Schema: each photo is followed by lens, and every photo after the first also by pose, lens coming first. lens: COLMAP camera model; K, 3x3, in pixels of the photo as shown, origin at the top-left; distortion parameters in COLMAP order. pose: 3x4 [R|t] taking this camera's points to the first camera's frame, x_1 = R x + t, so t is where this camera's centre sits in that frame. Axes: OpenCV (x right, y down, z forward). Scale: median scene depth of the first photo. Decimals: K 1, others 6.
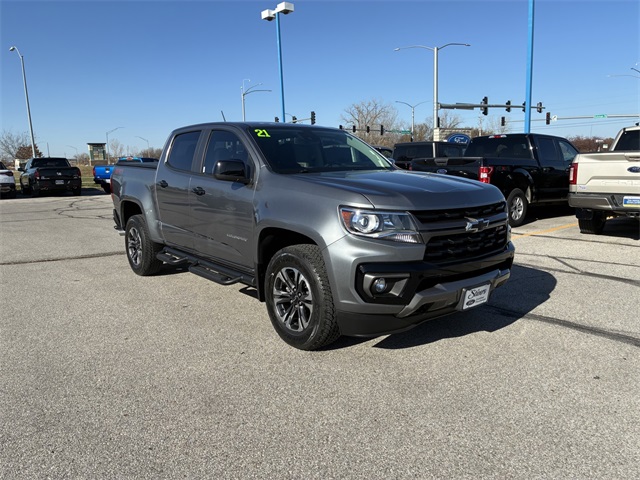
lens RADIAL K [[486.9, 0, 321.4], [0, 486.9, 238.5], [0, 0, 1]] dist [0.046030, -0.061974]
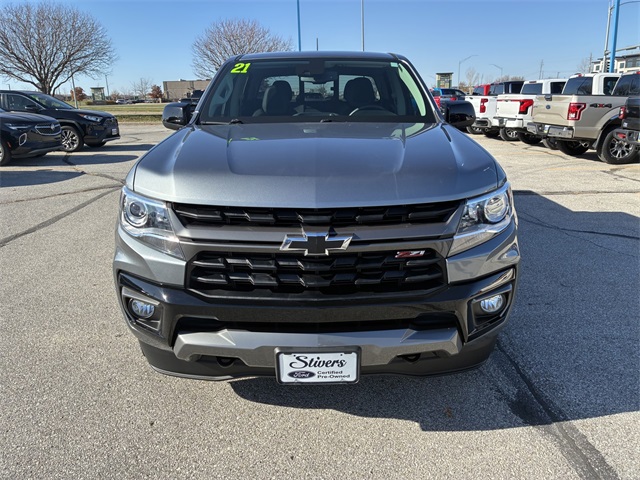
lens RADIAL K [[486.9, 0, 319.1], [0, 486.9, 237.4], [0, 0, 1]] dist [0.046030, -0.061974]
pose [[0.776897, 0.182680, -0.602543, 0.616055], [-0.100043, 0.980642, 0.168320, -0.117674], [0.621628, -0.070487, 0.780135, 0.571675]]
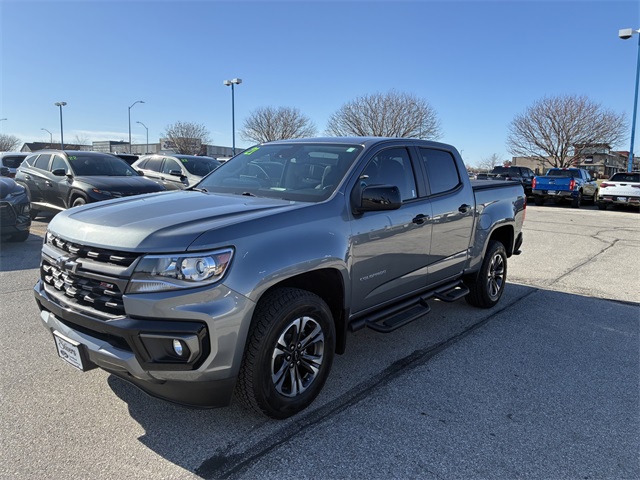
lens RADIAL K [[486.9, 0, 318.8], [0, 486.9, 244.6], [0, 0, 1]] dist [0.046030, -0.061974]
pose [[0.184514, 0.176502, -0.966851, 1.088715], [-0.183490, 0.972632, 0.142540, -0.232219], [0.965549, 0.151107, 0.211851, 1.139391]]
